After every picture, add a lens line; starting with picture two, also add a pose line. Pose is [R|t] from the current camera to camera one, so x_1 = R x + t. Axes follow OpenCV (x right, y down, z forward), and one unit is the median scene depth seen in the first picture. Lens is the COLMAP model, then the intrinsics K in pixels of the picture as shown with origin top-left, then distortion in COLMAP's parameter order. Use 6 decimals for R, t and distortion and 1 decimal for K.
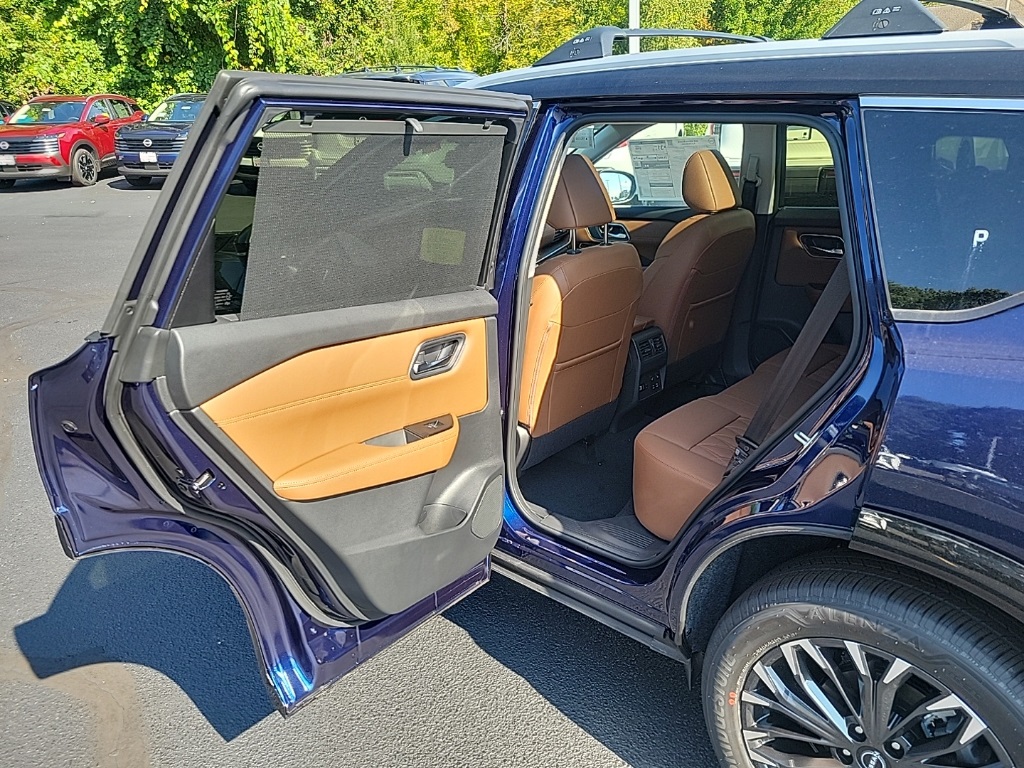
lens RADIAL K [[769.9, 0, 517.4], [0, 769.9, 381.1], [0, 0, 1]] dist [0.038036, -0.030940]
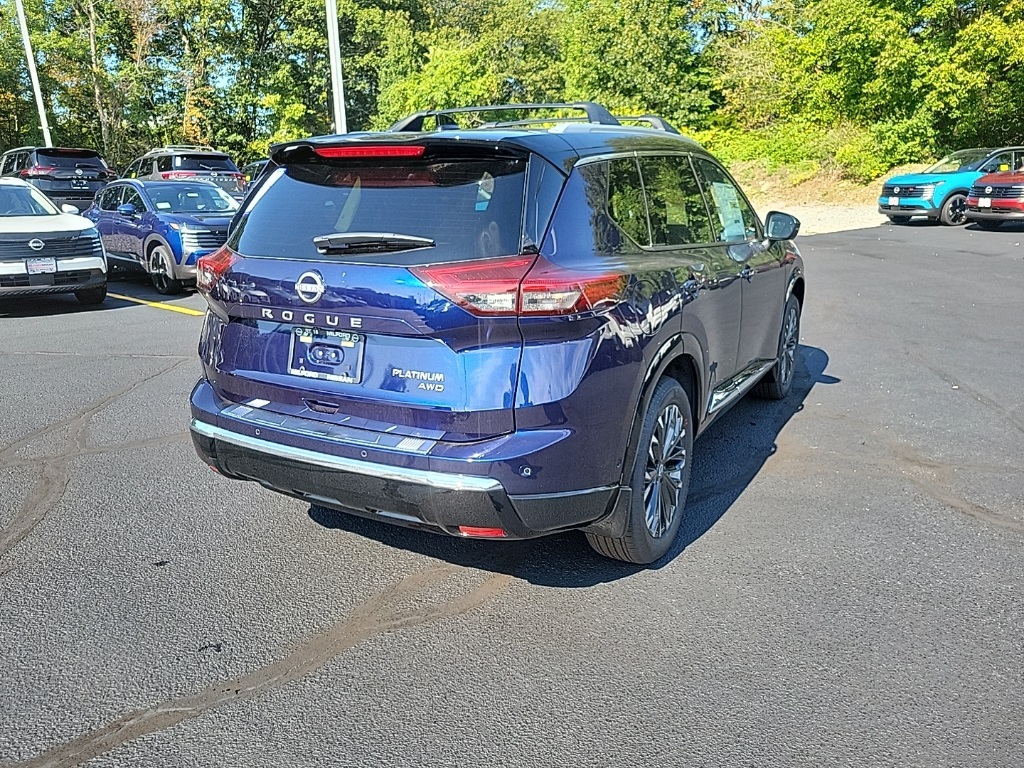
lens RADIAL K [[770.7, 0, 503.0], [0, 770.7, 380.2], [0, 0, 1]] dist [0.049429, -0.031230]
pose [[0.224996, 0.274306, -0.934951, 0.218757], [-0.329061, 0.924569, 0.192071, -0.020904], [0.917113, 0.264441, 0.298288, 0.053658]]
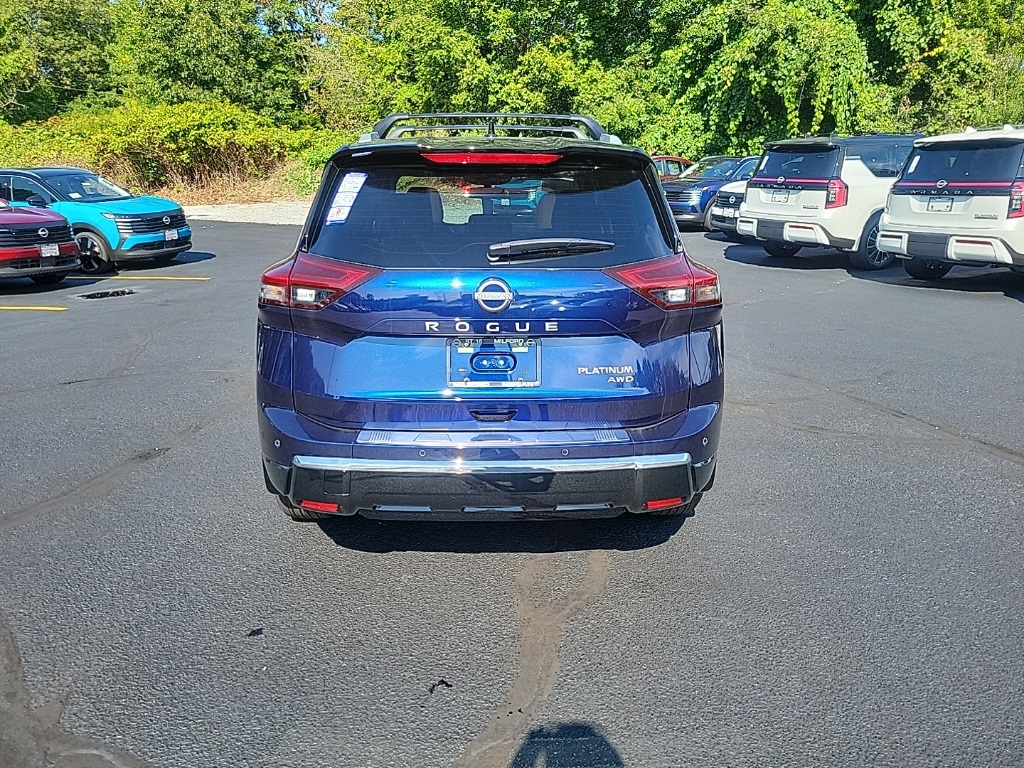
lens RADIAL K [[764.3, 0, 510.8], [0, 764.3, 378.1], [0, 0, 1]] dist [0.052155, -0.032387]
pose [[0.697933, 0.213968, -0.683452, 0.180583], [-0.263996, 0.963986, 0.032206, 0.006290], [0.665729, 0.157951, 0.729285, -0.023264]]
